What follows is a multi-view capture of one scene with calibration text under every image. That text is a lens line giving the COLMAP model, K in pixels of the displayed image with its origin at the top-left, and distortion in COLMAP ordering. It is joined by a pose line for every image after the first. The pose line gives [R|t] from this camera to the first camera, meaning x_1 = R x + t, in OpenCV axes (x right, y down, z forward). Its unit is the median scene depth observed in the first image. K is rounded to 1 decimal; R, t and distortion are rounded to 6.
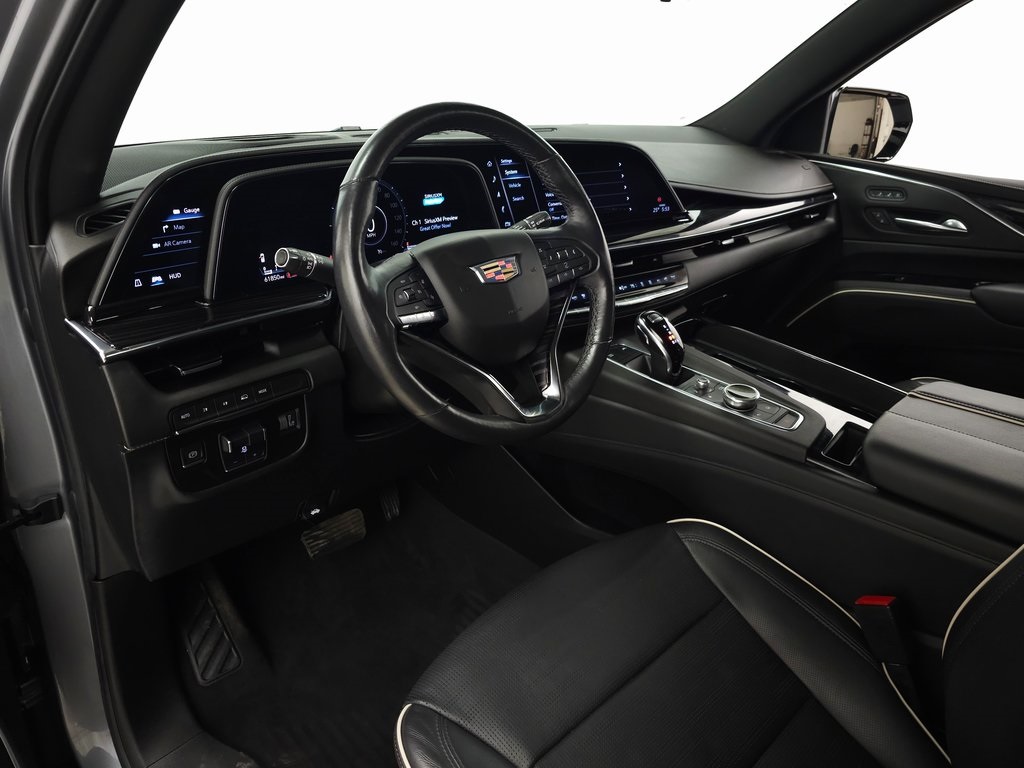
lens RADIAL K [[691.8, 0, 510.0], [0, 691.8, 383.2], [0, 0, 1]] dist [0.034632, -0.049756]
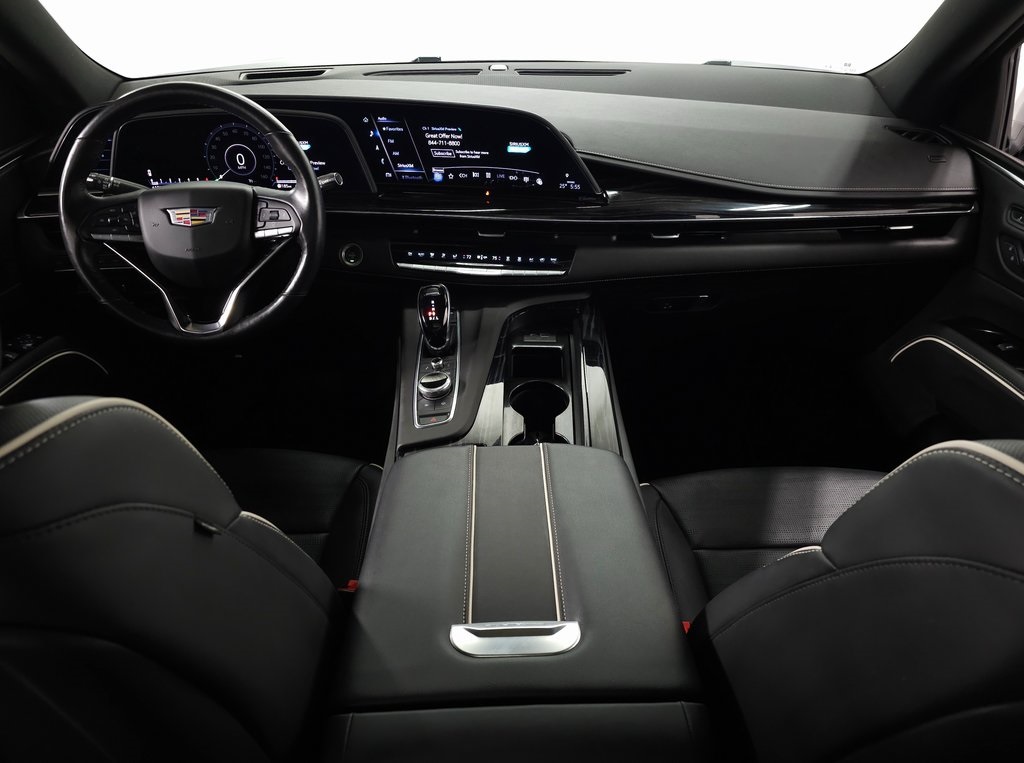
lens RADIAL K [[691.8, 0, 520.3], [0, 691.8, 389.0], [0, 0, 1]] dist [0.034632, -0.049756]
pose [[0.740069, 0.358584, -0.568961, 1.052678], [-0.255736, 0.932495, 0.255053, -0.283312], [0.622011, -0.043253, 0.781813, 0.270129]]
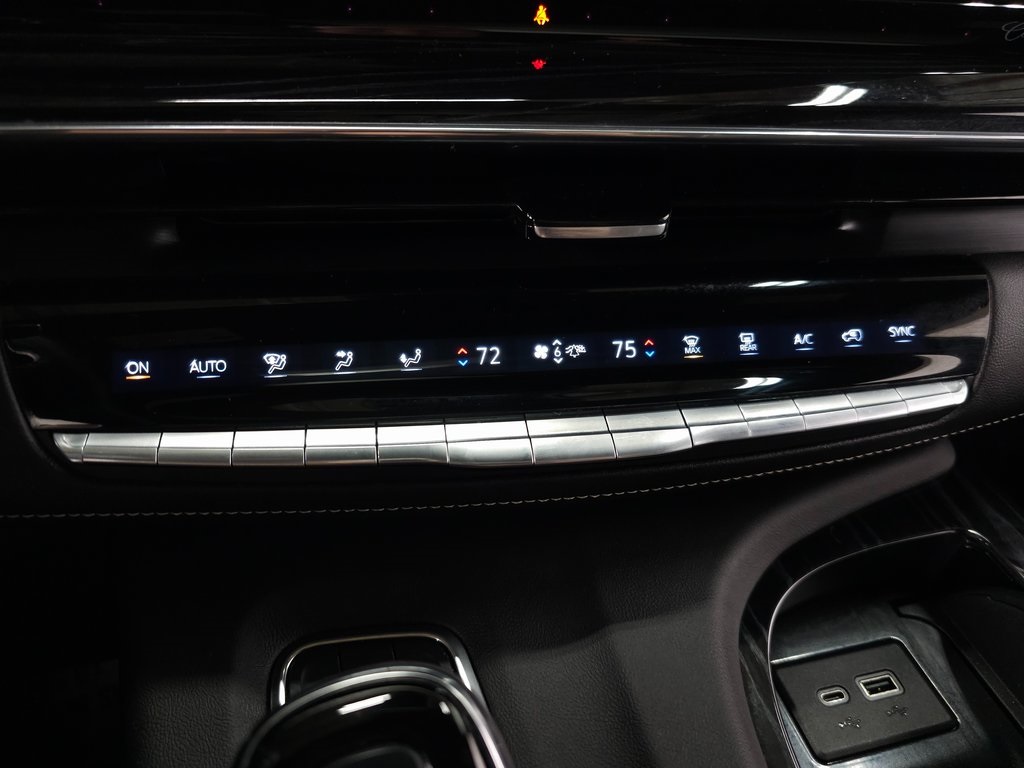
lens RADIAL K [[691.8, 0, 516.1], [0, 691.8, 391.0], [0, 0, 1]] dist [0.034632, -0.049756]
pose [[0.892495, 0.271765, -0.359994, 0.274473], [-0.206841, 0.955839, 0.208778, -0.201348], [0.400835, -0.111872, 0.909294, 0.999576]]
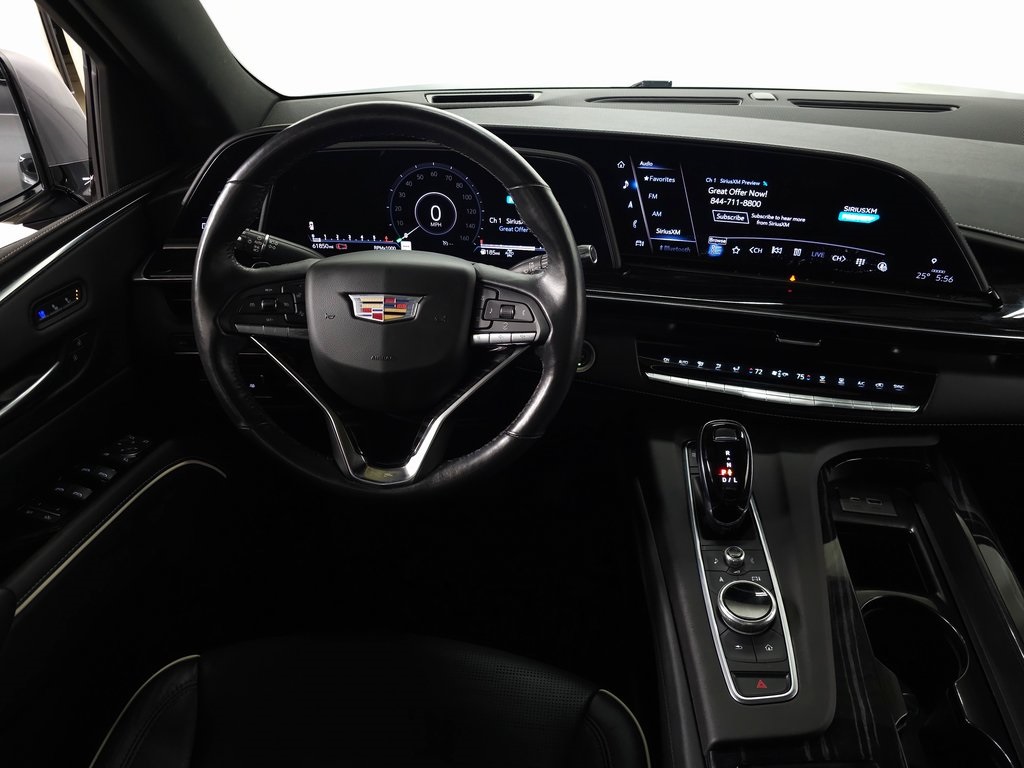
lens RADIAL K [[691.8, 0, 514.1], [0, 691.8, 385.0], [0, 0, 1]] dist [0.034632, -0.049756]
pose [[0.641643, 0.385158, -0.663286, 0.552295], [-0.298100, 0.922017, 0.247026, -0.266568], [0.706705, 0.039223, 0.706421, 0.407594]]
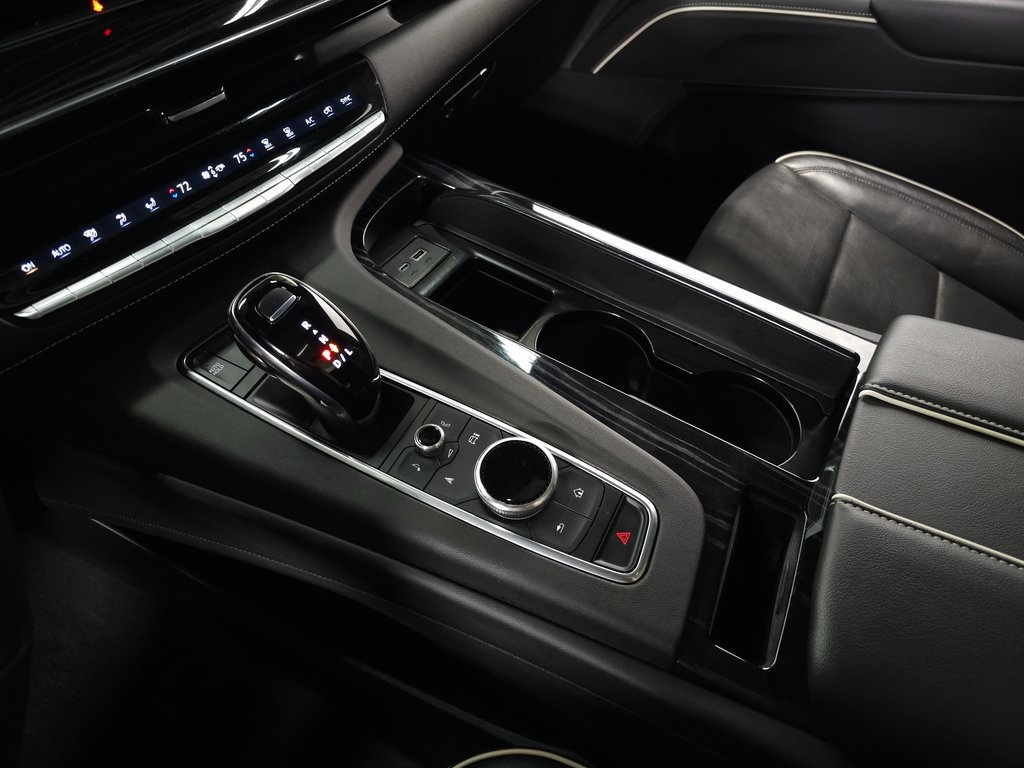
lens RADIAL K [[691.8, 0, 520.2], [0, 691.8, 373.6], [0, 0, 1]] dist [0.034632, -0.049756]
pose [[0.949719, -0.239285, 0.201934, 0.270733], [0.136961, 0.897453, 0.419309, -0.215843], [-0.281560, -0.370568, 0.885101, 0.676467]]
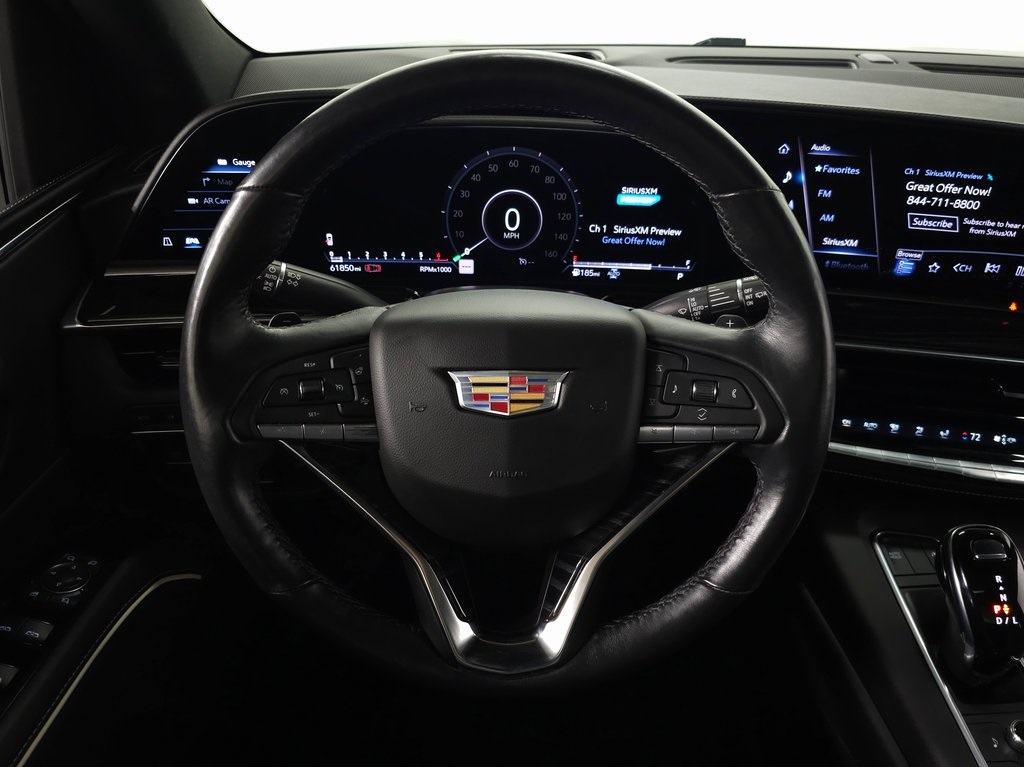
lens RADIAL K [[691.8, 0, 505.4], [0, 691.8, 381.6], [0, 0, 1]] dist [0.034632, -0.049756]
pose [[0.708665, 0.384710, -0.591433, 0.229395], [-0.291681, 0.923022, 0.250903, -0.239942], [0.642430, -0.005296, 0.766326, 0.475953]]
